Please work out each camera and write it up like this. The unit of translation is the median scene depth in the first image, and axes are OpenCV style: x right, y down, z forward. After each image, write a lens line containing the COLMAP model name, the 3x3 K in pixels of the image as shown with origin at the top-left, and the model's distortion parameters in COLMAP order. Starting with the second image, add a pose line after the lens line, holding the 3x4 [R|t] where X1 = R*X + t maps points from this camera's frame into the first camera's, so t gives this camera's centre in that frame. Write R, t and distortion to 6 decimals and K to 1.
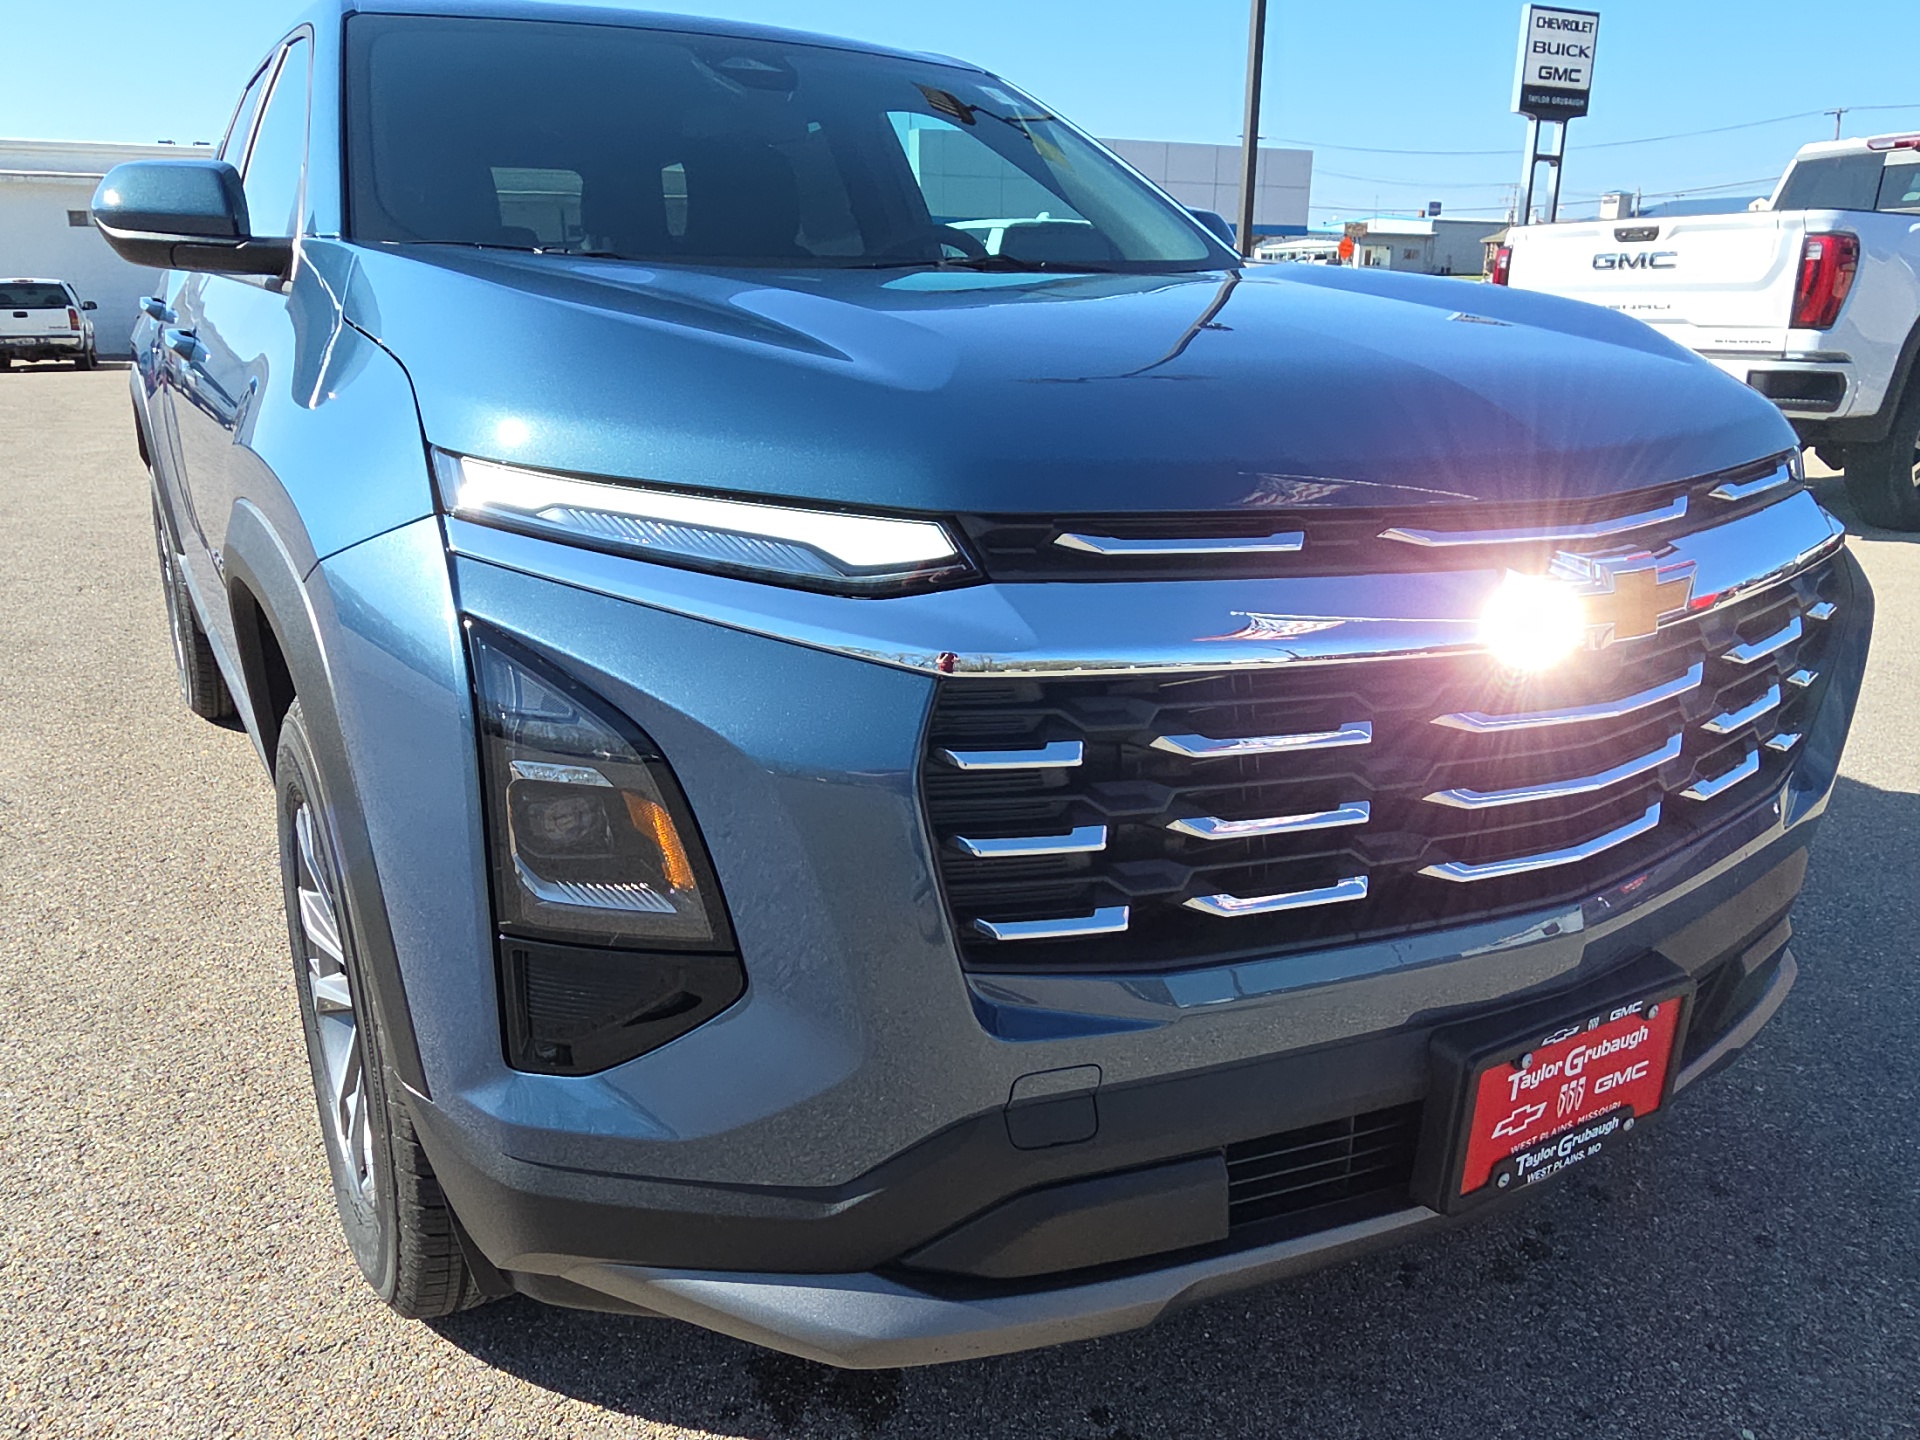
lens RADIAL K [[1436.5, 0, 968.8], [0, 1436.5, 720.2], [0, 0, 1]] dist [-0.005538, 0.003479]
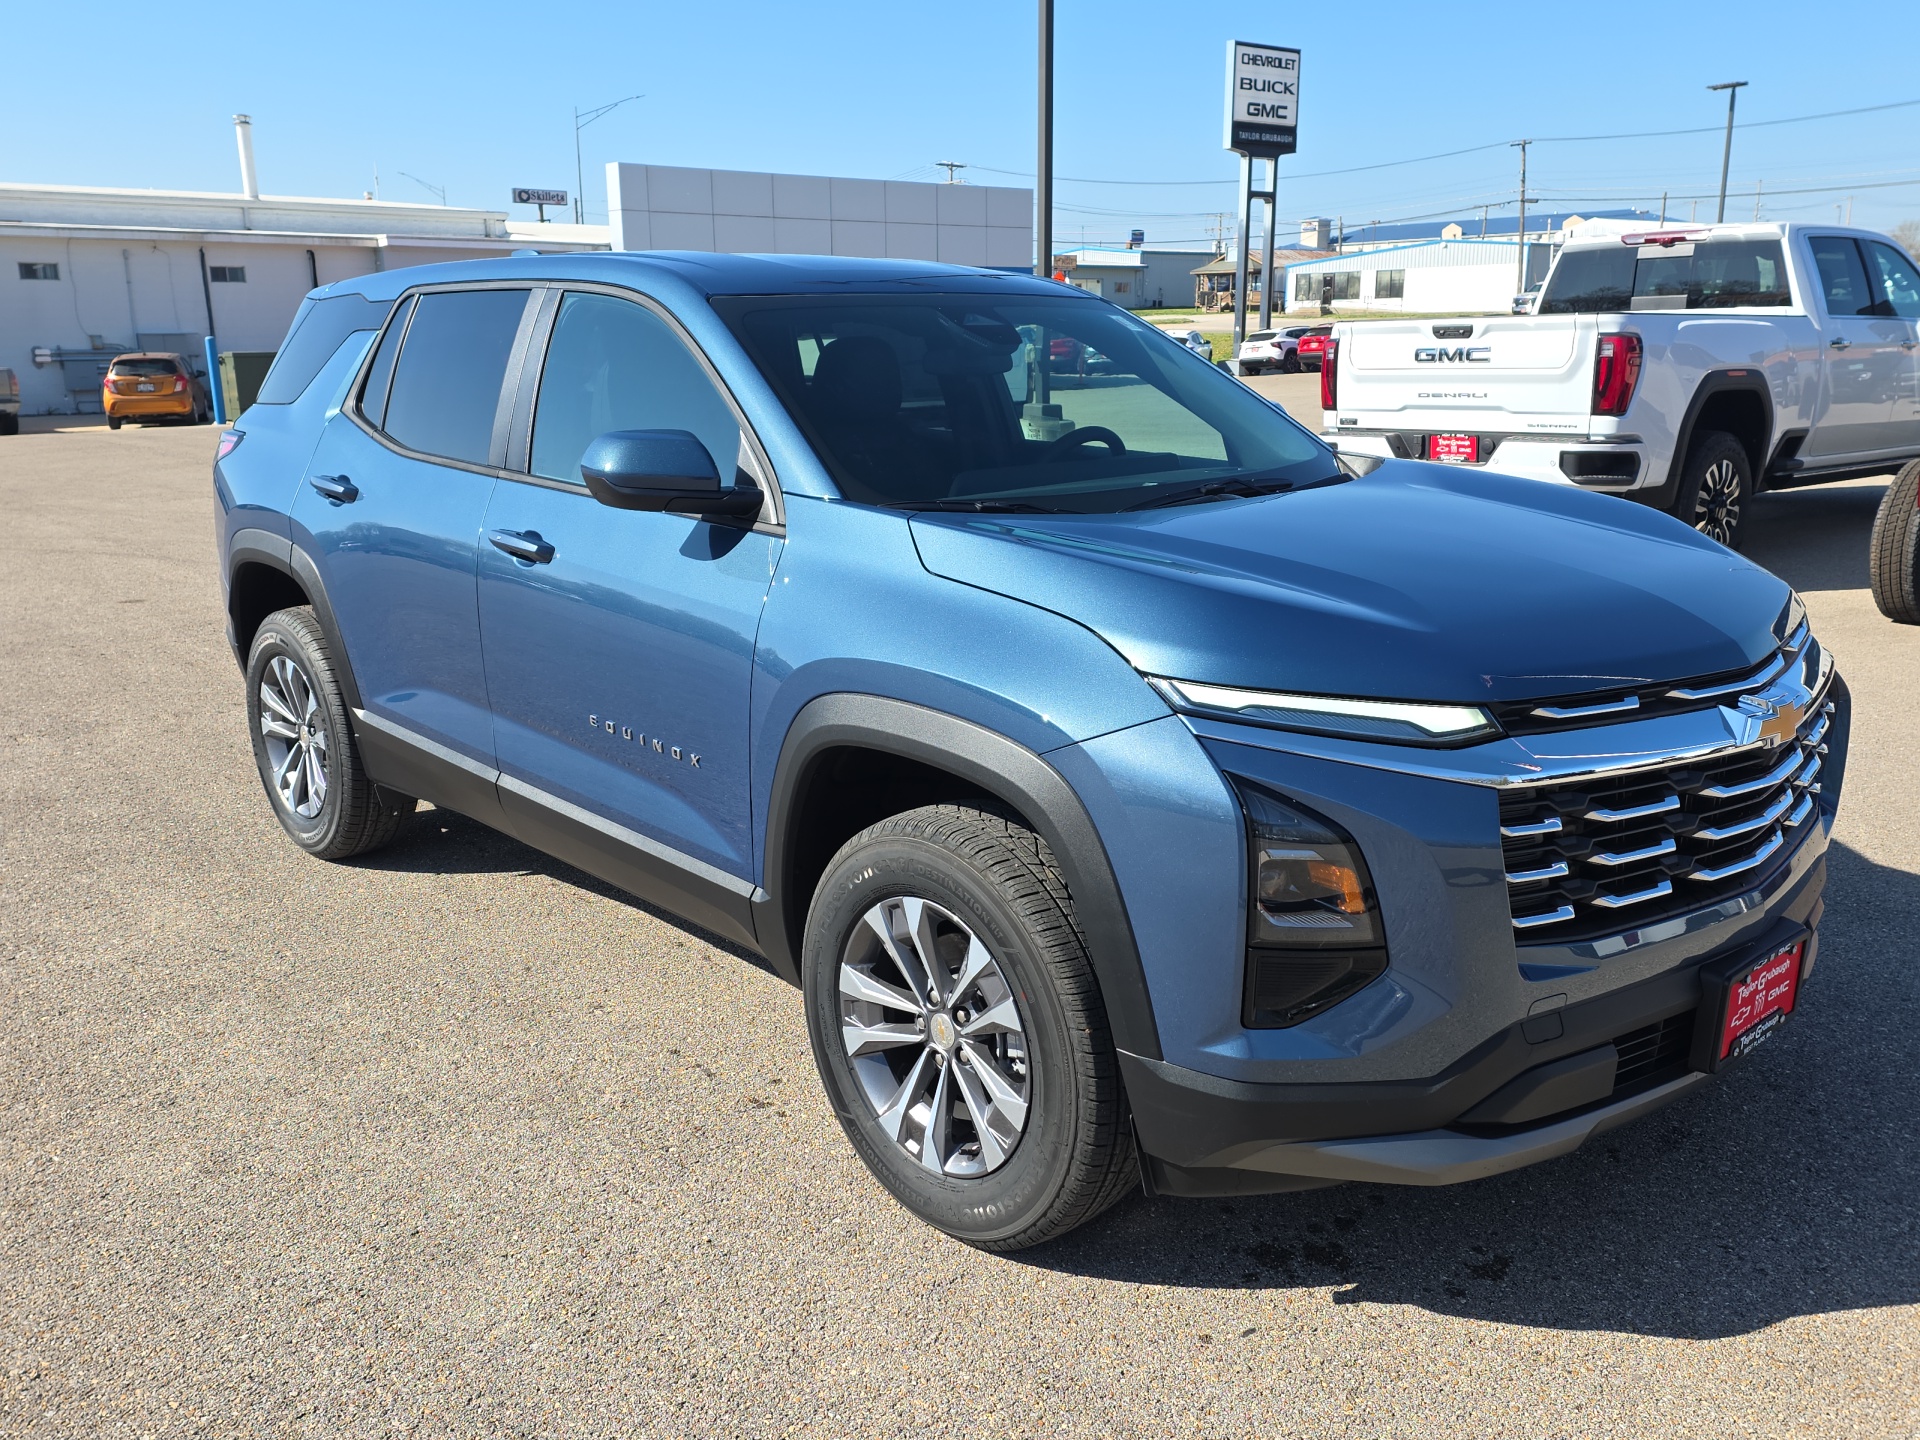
lens RADIAL K [[1616.9, 0, 967.9], [0, 1616.9, 692.9], [0, 0, 1]] dist [0.095485, -0.115762]
pose [[0.977517, -0.058496, 0.202581, -0.664489], [0.070864, 0.996005, -0.054340, -0.051931], [-0.198593, 0.067474, 0.977757, -0.577537]]
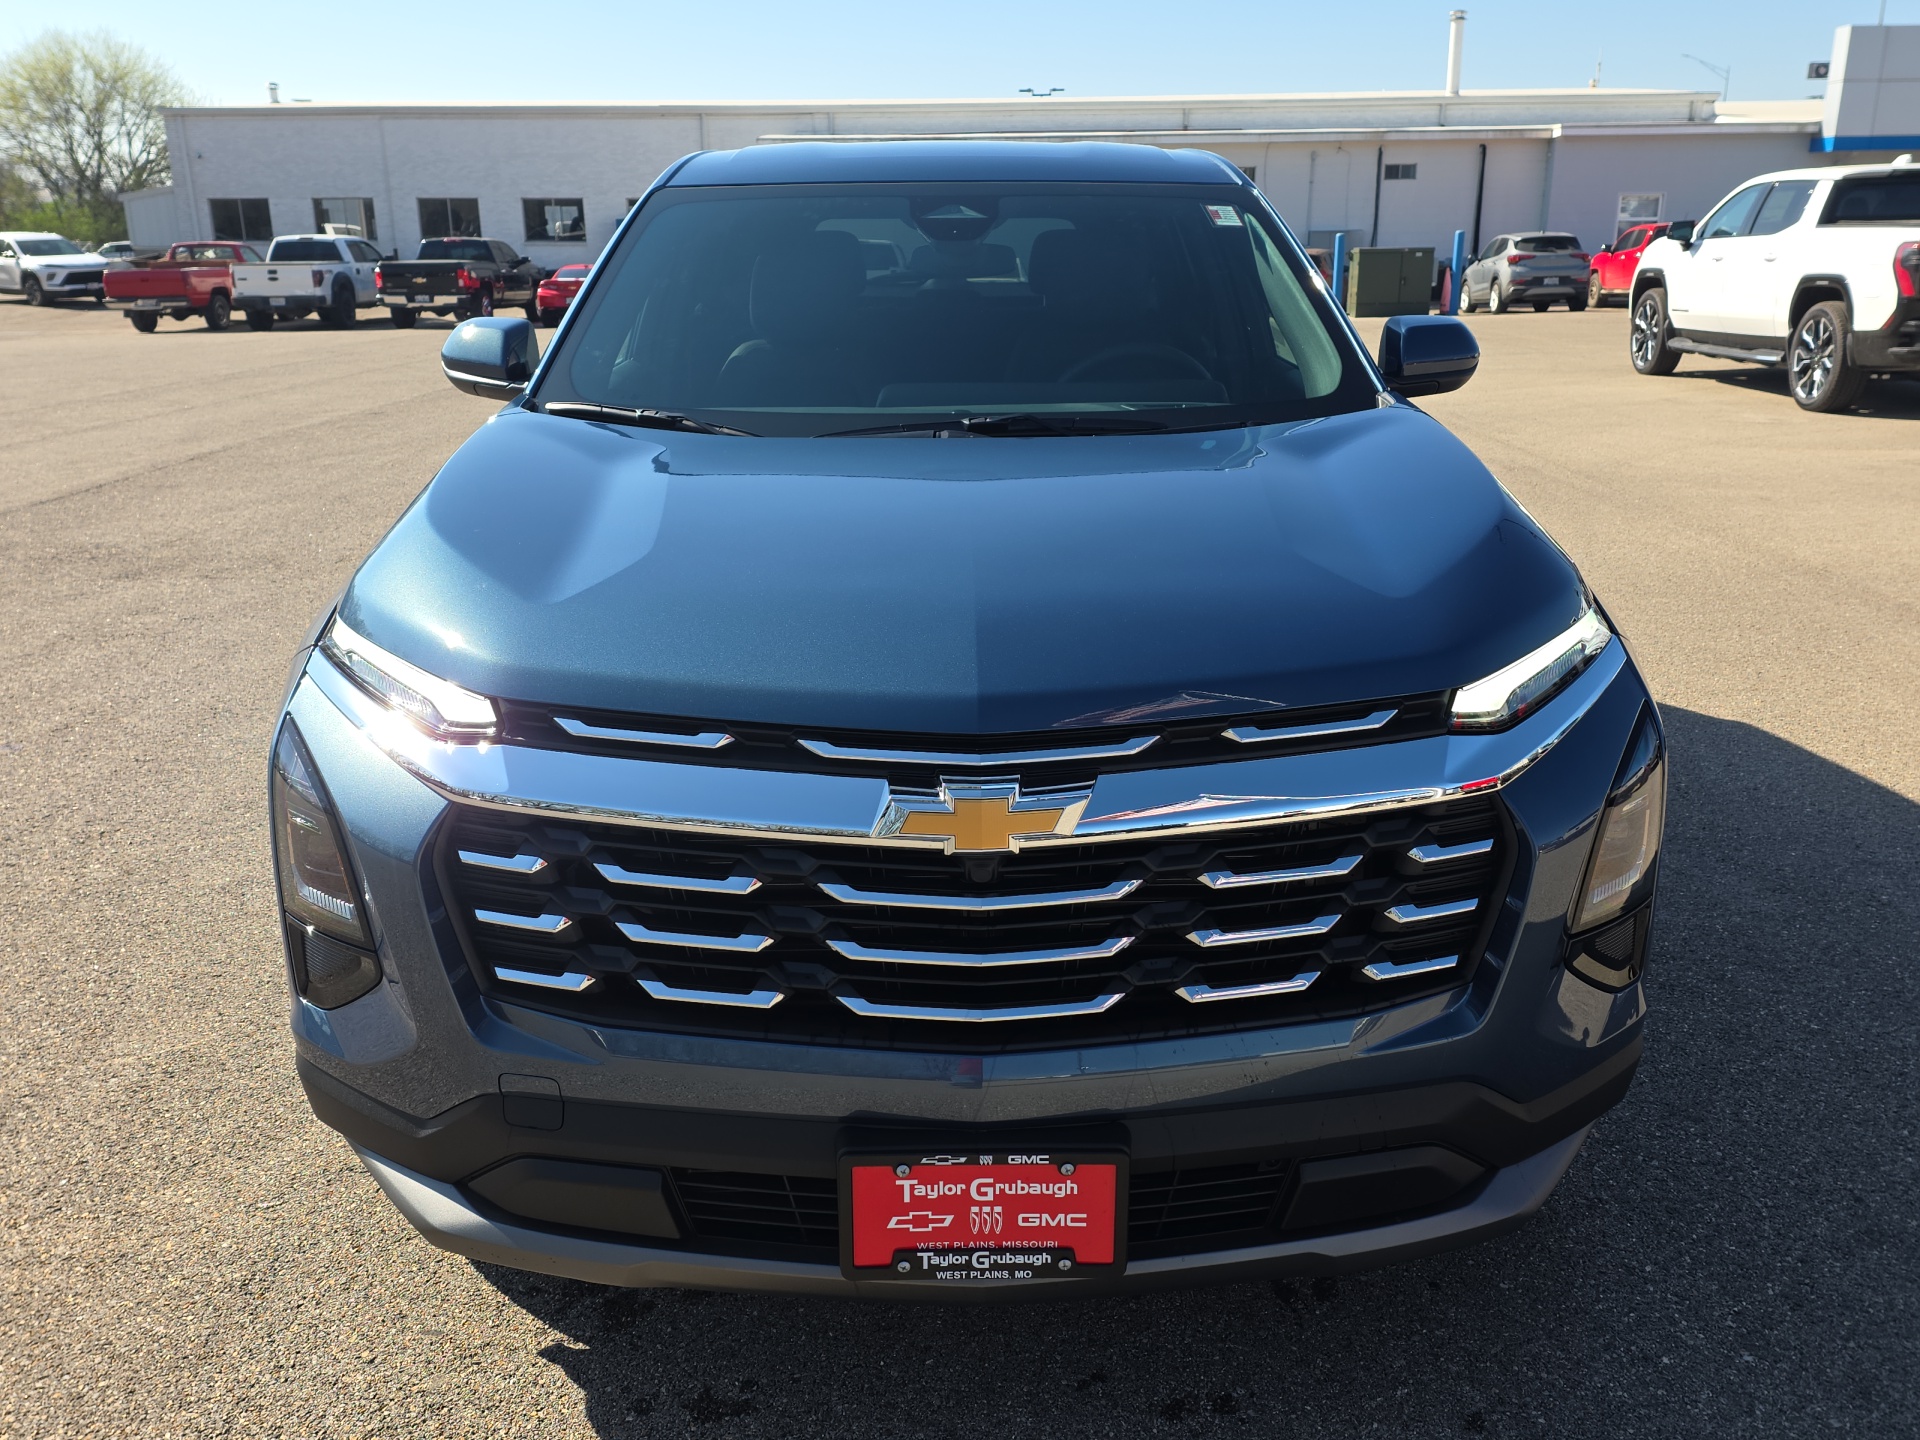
lens RADIAL K [[1616.9, 0, 967.9], [0, 1616.9, 692.9], [0, 0, 1]] dist [0.095485, -0.115762]
pose [[0.864095, 0.129341, -0.486427, 0.748939], [-0.132388, 0.990795, 0.028277, -0.154522], [0.485607, 0.039963, 0.873263, -0.156357]]
